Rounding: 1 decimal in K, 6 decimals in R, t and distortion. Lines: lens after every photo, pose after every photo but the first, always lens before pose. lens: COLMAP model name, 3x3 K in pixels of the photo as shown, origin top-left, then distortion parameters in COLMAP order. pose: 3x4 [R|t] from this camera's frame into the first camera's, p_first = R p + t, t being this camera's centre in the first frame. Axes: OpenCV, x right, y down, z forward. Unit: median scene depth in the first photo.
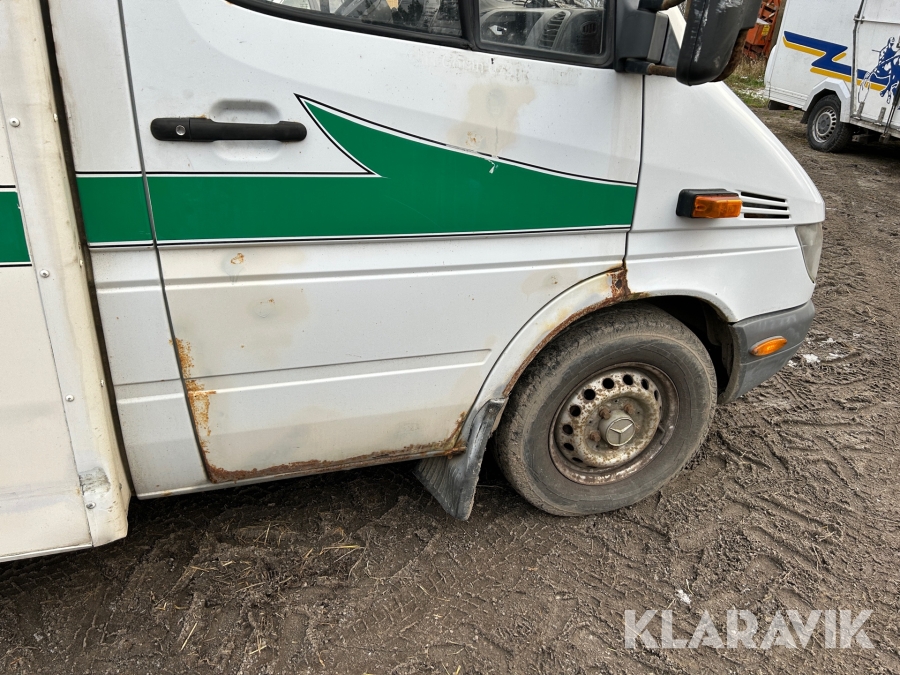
lens RADIAL K [[674.3, 0, 447.6], [0, 674.3, 332.9], [0, 0, 1]] dist [0.066367, -0.075552]
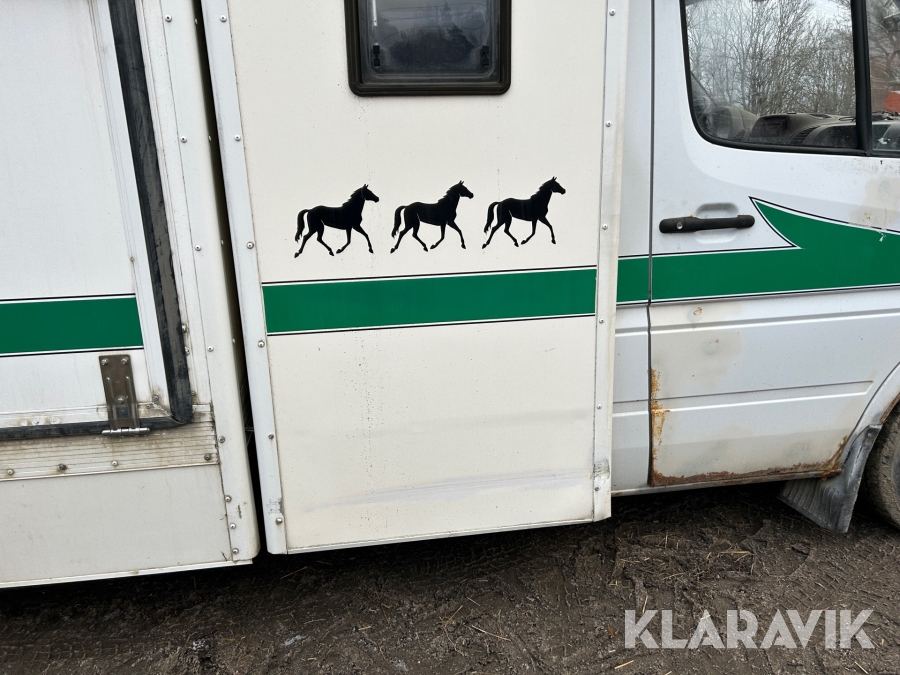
lens RADIAL K [[674.3, 0, 447.6], [0, 674.3, 332.9], [0, 0, 1]] dist [0.066367, -0.075552]
pose [[0.975878, -0.041774, -0.214283, -0.408412], [0.007560, 0.987400, -0.158062, 0.123946], [0.218186, 0.152629, 0.963898, -0.381798]]
